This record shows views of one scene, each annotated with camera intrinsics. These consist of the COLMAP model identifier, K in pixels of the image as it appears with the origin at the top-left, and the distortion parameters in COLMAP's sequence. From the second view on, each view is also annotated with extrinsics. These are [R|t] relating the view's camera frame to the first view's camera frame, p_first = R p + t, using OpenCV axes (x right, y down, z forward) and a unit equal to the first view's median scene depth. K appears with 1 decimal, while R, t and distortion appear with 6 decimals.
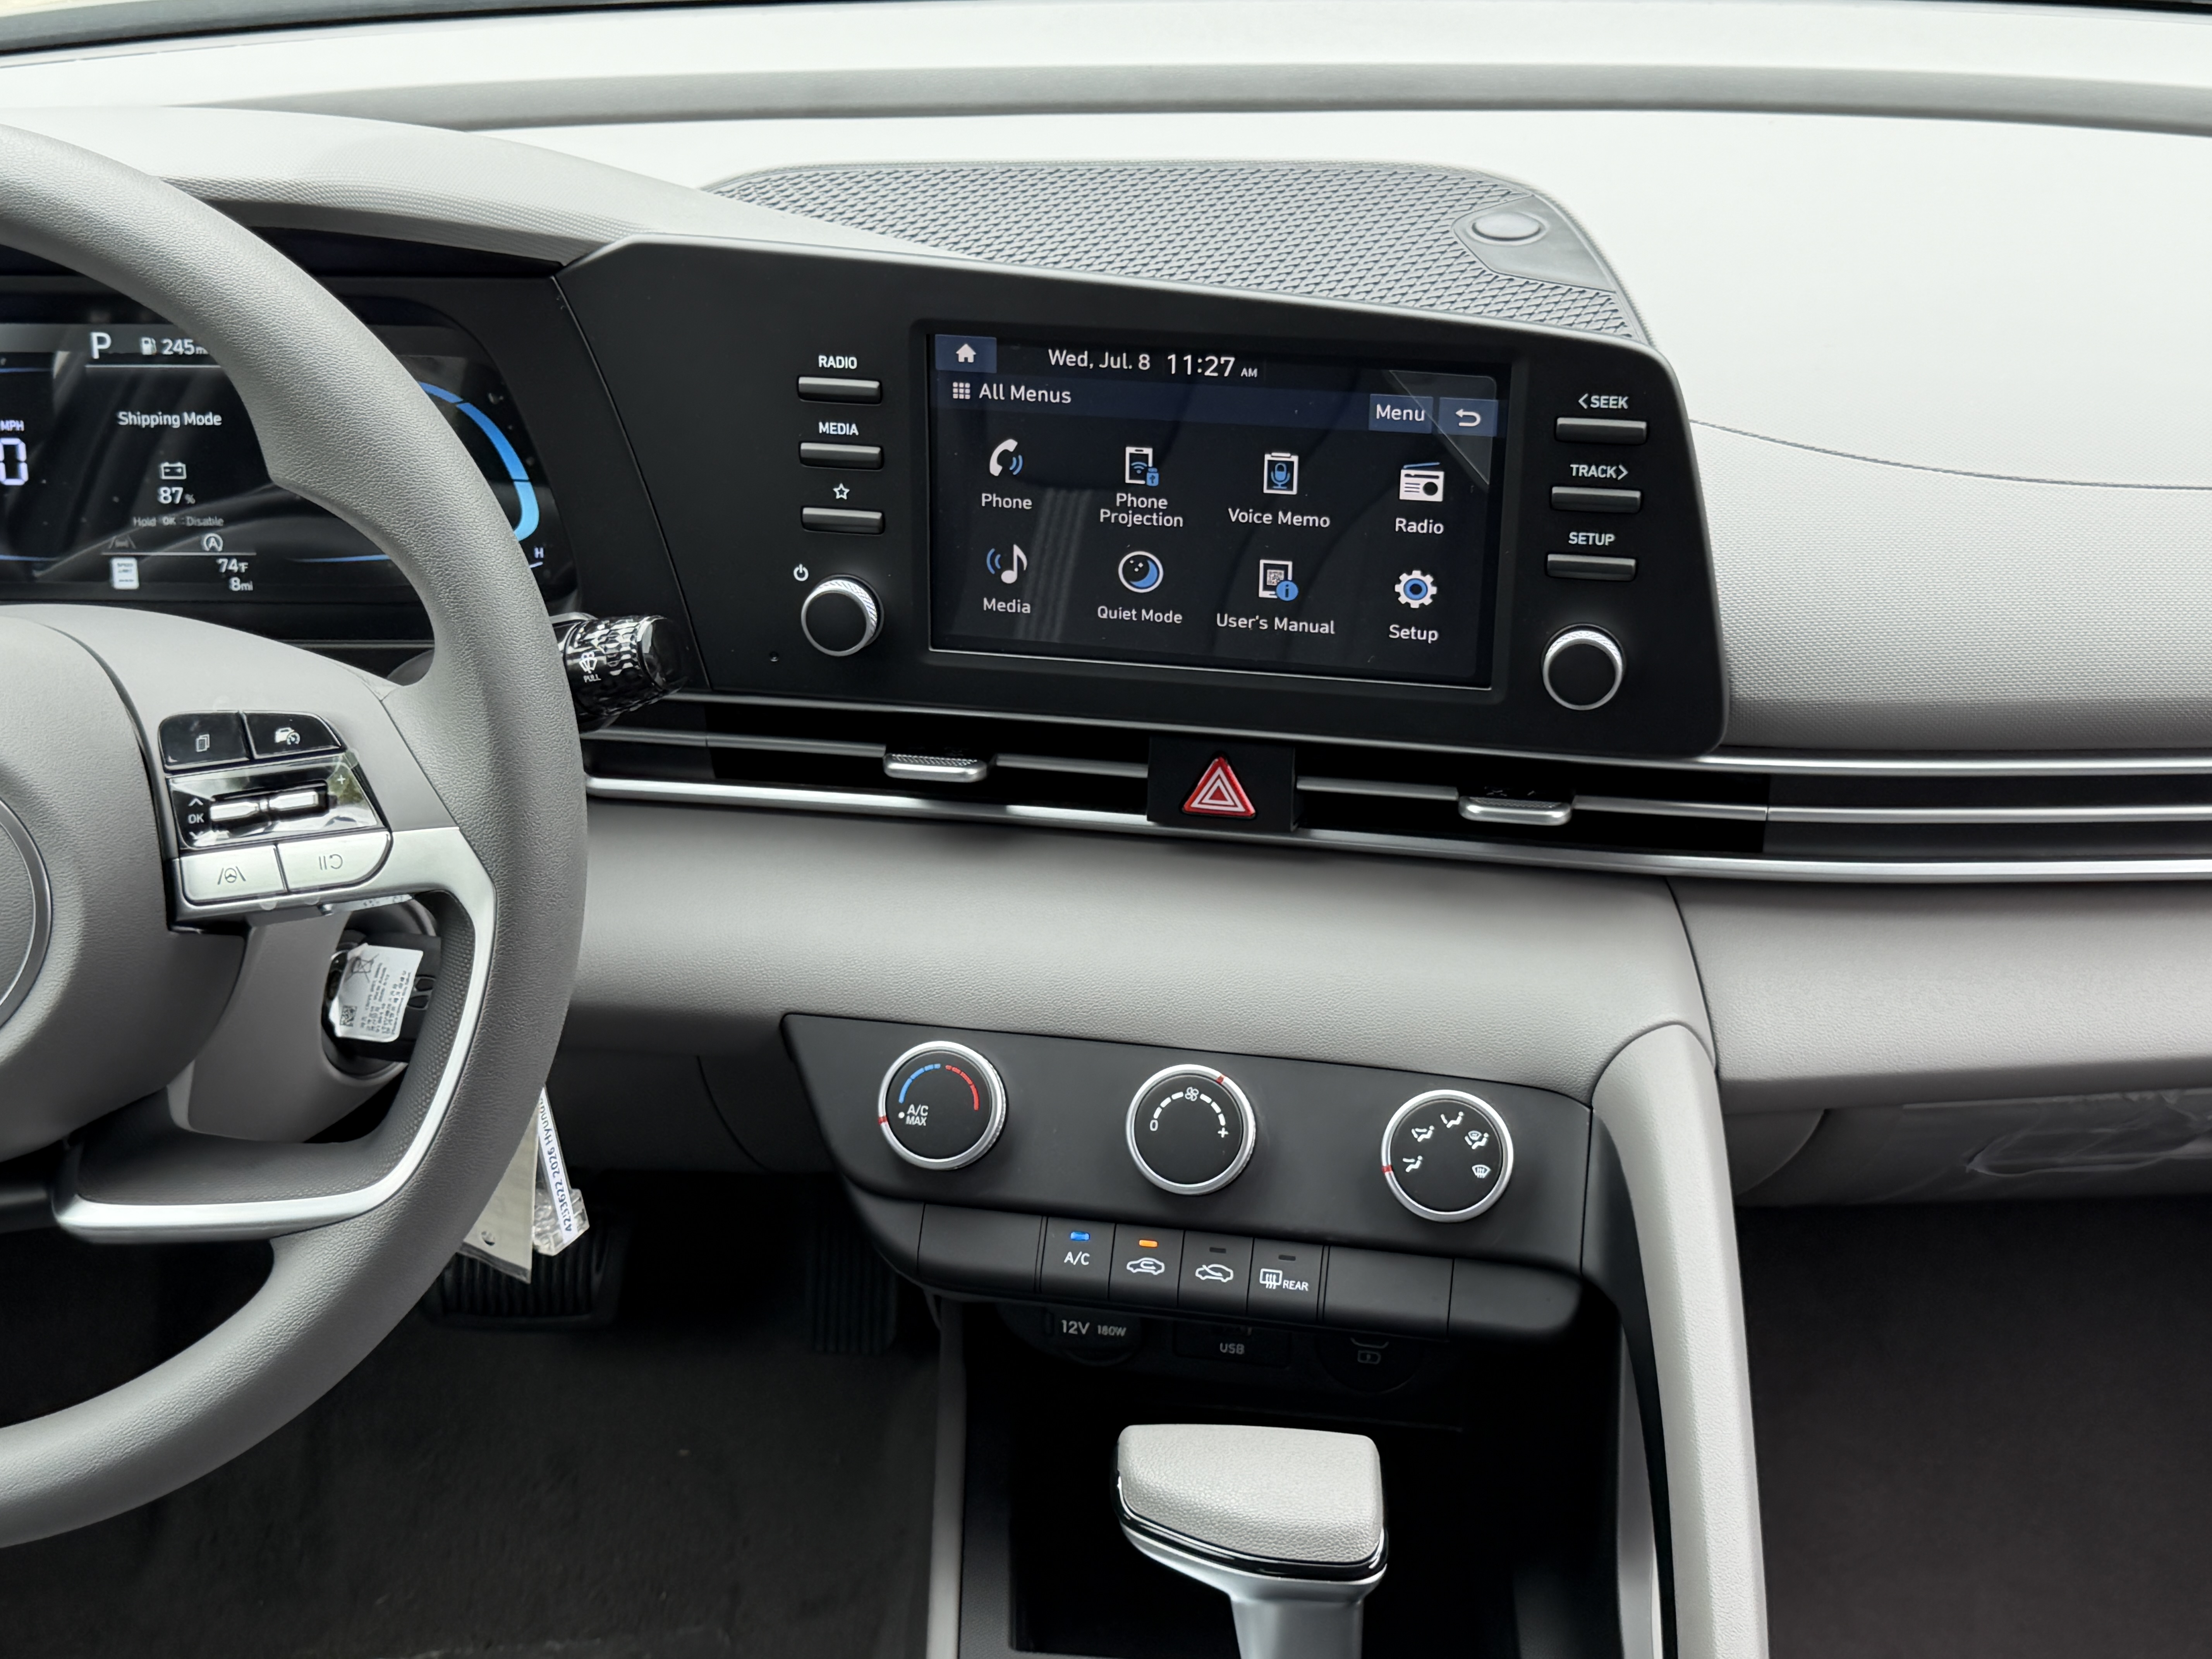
lens RADIAL K [[2878.0, 0, 1097.0], [0, 2878.0, 810.6], [0, 0, 1]] dist [0.104625, 0.000000]
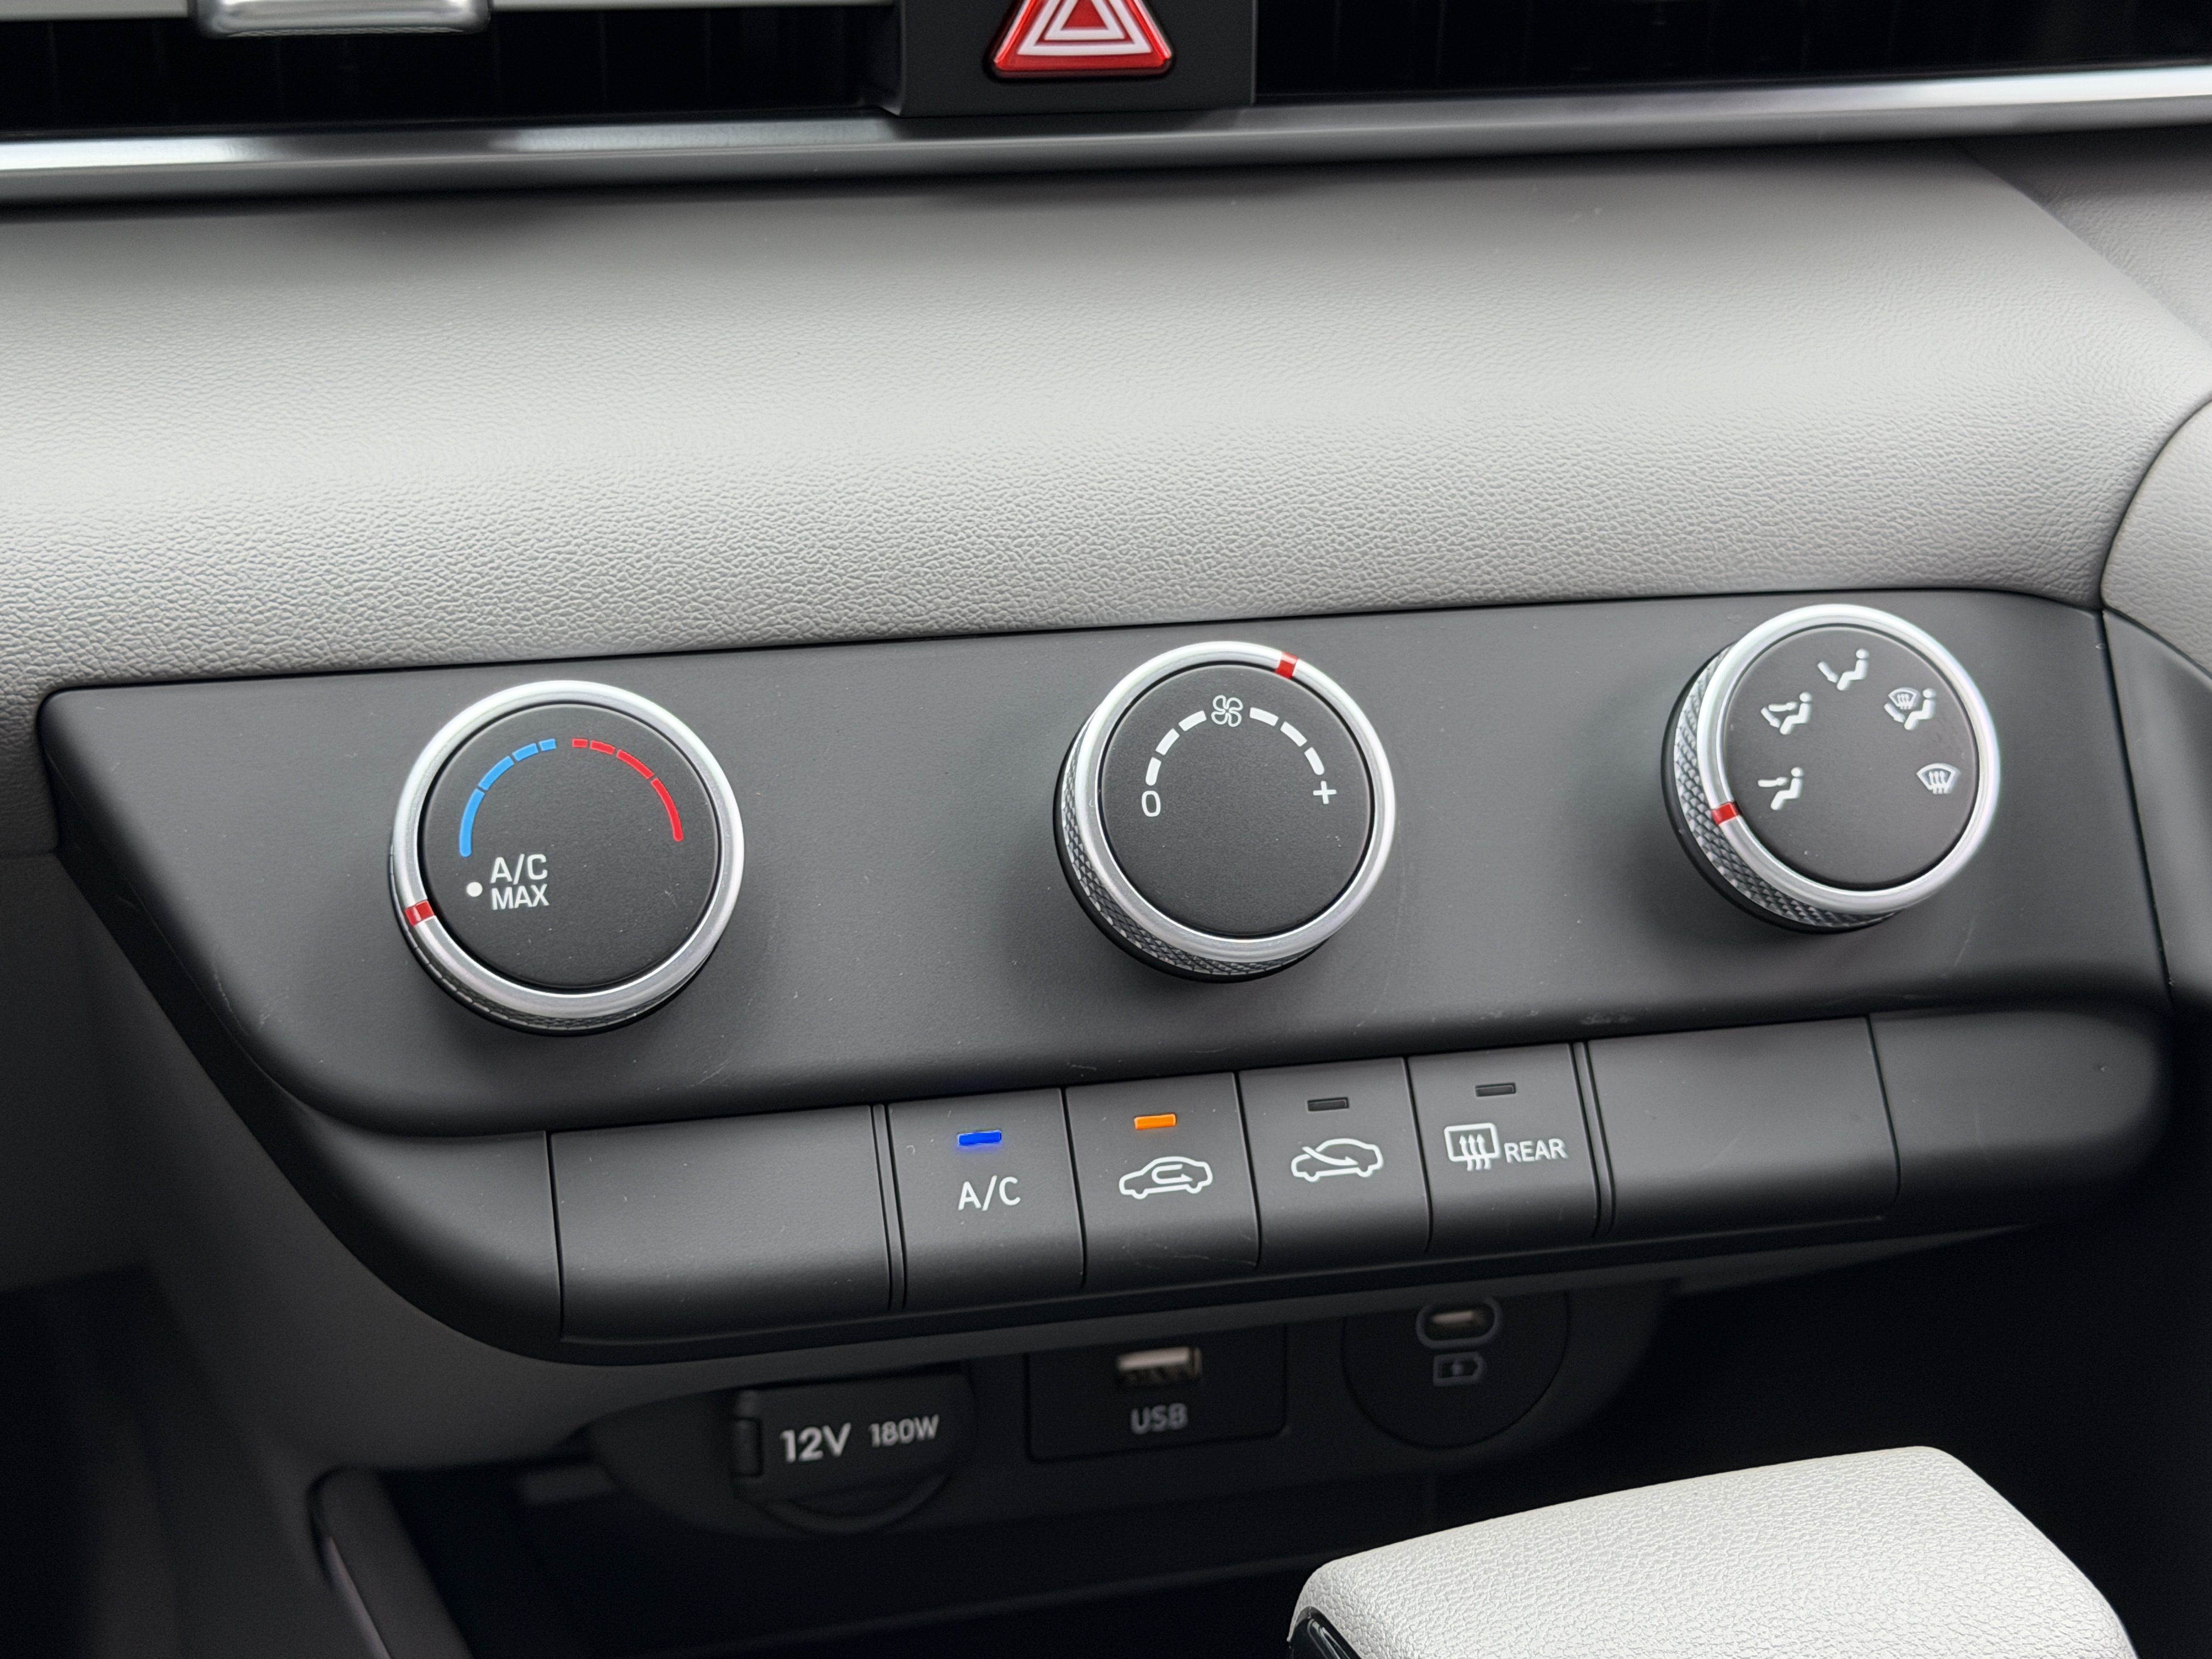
lens RADIAL K [[3517.8, 0, 1138.6], [0, 3517.8, 840.9], [0, 0, 1]] dist [0.151840, 0.000000]
pose [[0.908904, -0.139204, 0.393084, -0.165482], [0.157686, 0.987376, -0.014945, 0.119909], [-0.386041, 0.075567, 0.919381, 0.565039]]
